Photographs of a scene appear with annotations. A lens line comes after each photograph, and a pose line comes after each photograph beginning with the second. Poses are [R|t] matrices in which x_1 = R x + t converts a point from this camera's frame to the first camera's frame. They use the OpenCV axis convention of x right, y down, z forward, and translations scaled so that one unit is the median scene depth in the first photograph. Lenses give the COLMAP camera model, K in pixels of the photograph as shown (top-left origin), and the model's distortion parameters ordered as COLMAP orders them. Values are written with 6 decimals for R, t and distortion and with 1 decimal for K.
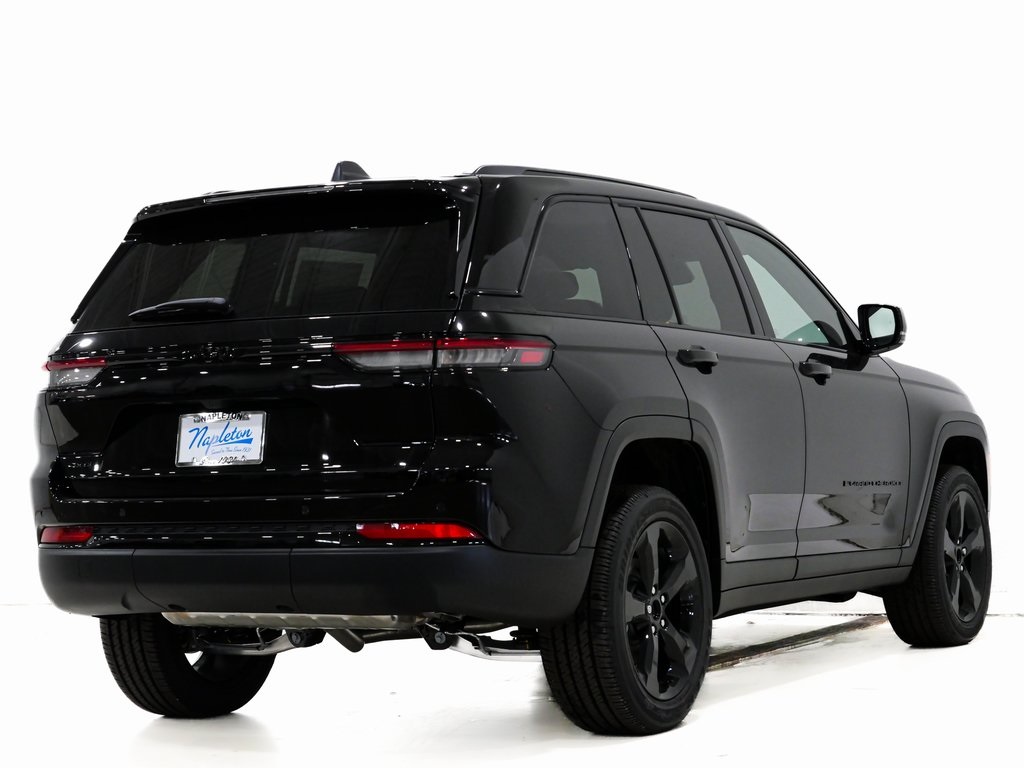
lens RADIAL K [[2274.8, 0, 511.2], [0, 2274.8, 385.5], [0, 0, 1]] dist [0.179474, 0.000000]
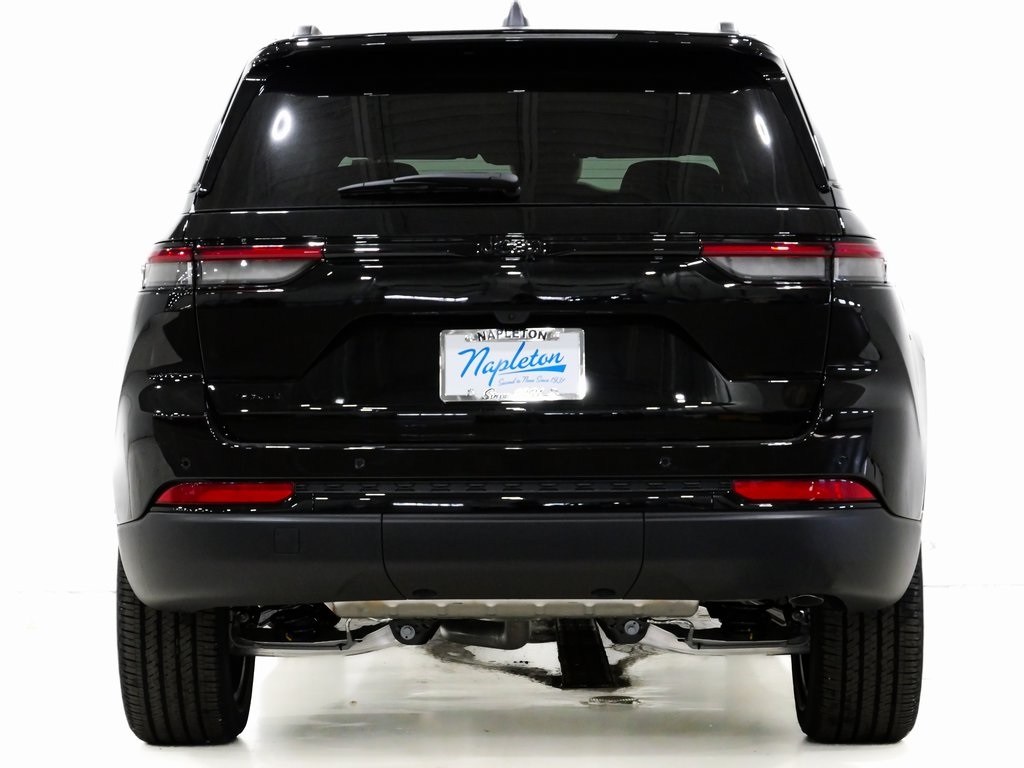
lens RADIAL K [[2455.1, 0, 512.8], [0, 2455.1, 382.8], [0, 0, 1]] dist [0.122706, 0.000000]
pose [[0.877341, 0.024618, 0.479235, -0.504494], [-0.032261, 0.999450, 0.007719, 0.023030], [-0.478781, -0.022233, 0.877653, 0.301027]]
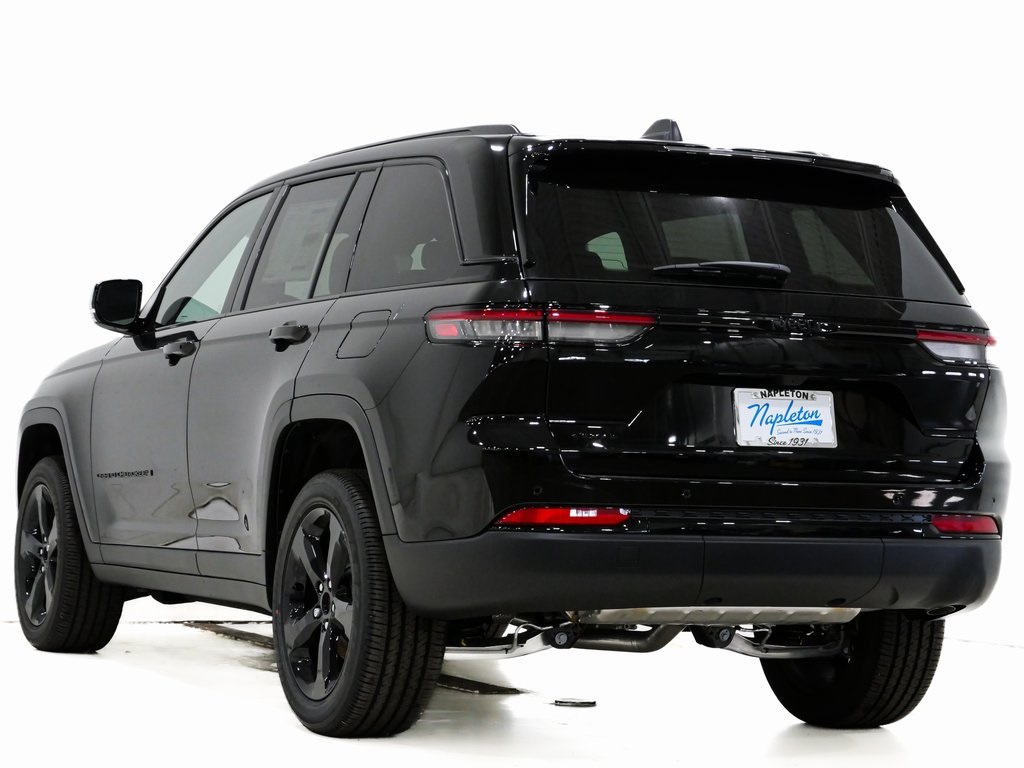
lens RADIAL K [[2568.5, 0, 481.2], [0, 2568.5, 340.4], [0, 0, 1]] dist [0.304430, 0.000000]
pose [[0.565033, 0.077569, 0.821414, -1.049686], [-0.068127, 0.996557, -0.047246, 0.049458], [-0.822251, -0.029265, 0.568373, 0.506125]]
